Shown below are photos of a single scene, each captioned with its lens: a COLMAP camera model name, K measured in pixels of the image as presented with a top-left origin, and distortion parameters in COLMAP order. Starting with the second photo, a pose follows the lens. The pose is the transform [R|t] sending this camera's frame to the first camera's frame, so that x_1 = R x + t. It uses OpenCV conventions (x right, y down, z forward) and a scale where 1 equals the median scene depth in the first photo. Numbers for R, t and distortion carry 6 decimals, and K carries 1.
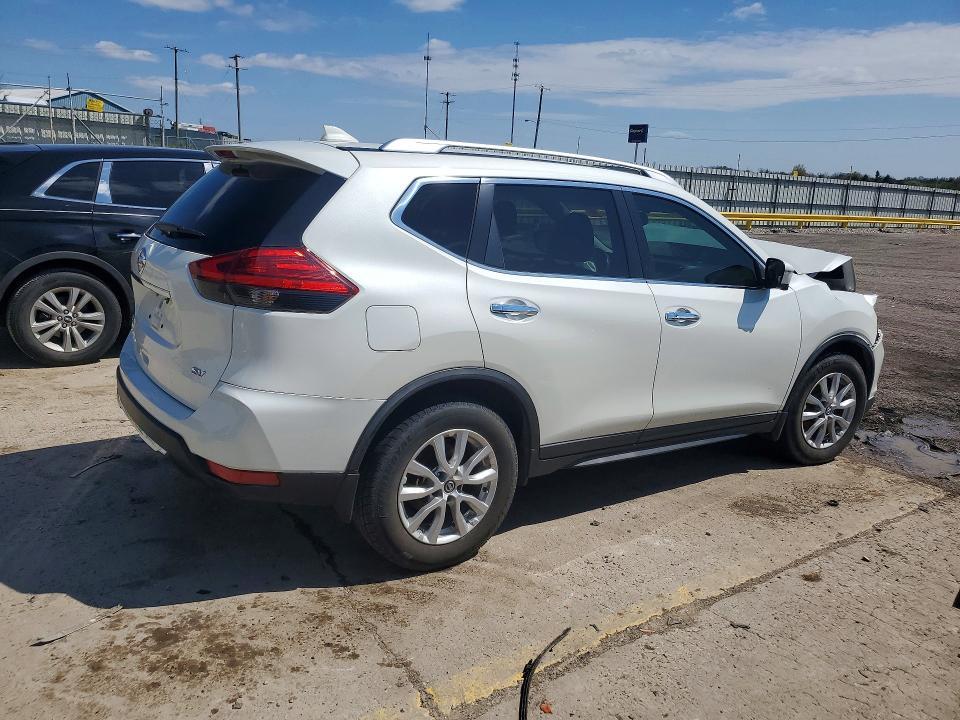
lens RADIAL K [[746.6, 0, 478.2], [0, 746.6, 338.1], [0, 0, 1]] dist [0.034736, -0.002792]
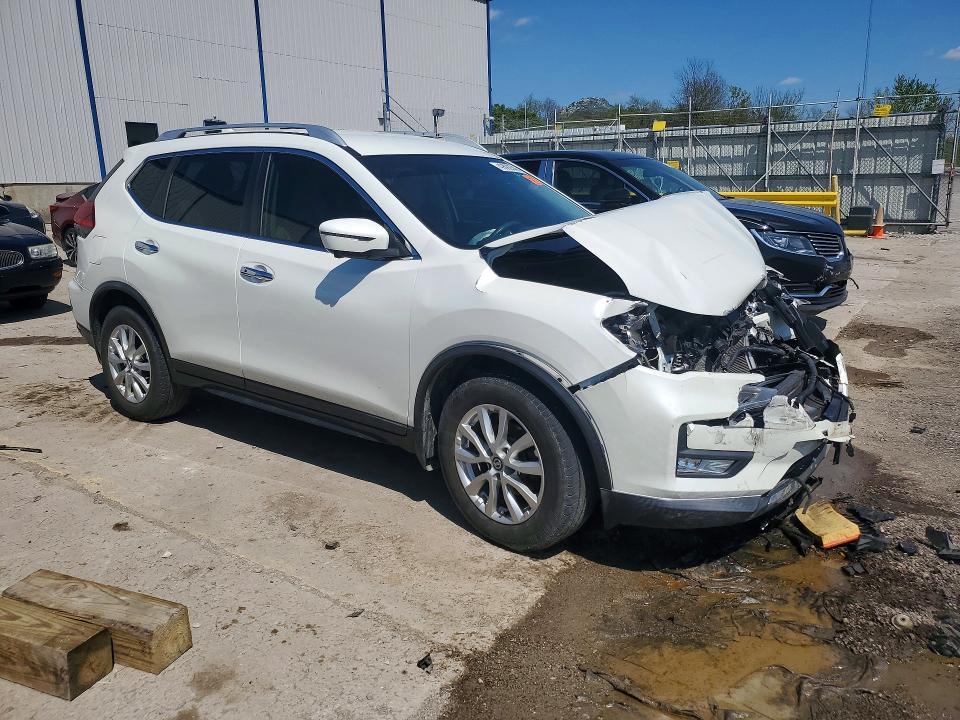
lens RADIAL K [[729.4, 0, 480.0], [0, 729.4, 360.0], [0, 0, 1]] dist [0.018525, -0.014094]
pose [[0.323331, 0.165233, -0.931749, 1.068952], [-0.158170, 0.980222, 0.118942, -0.064309], [0.932973, 0.108917, 0.343071, 0.795779]]
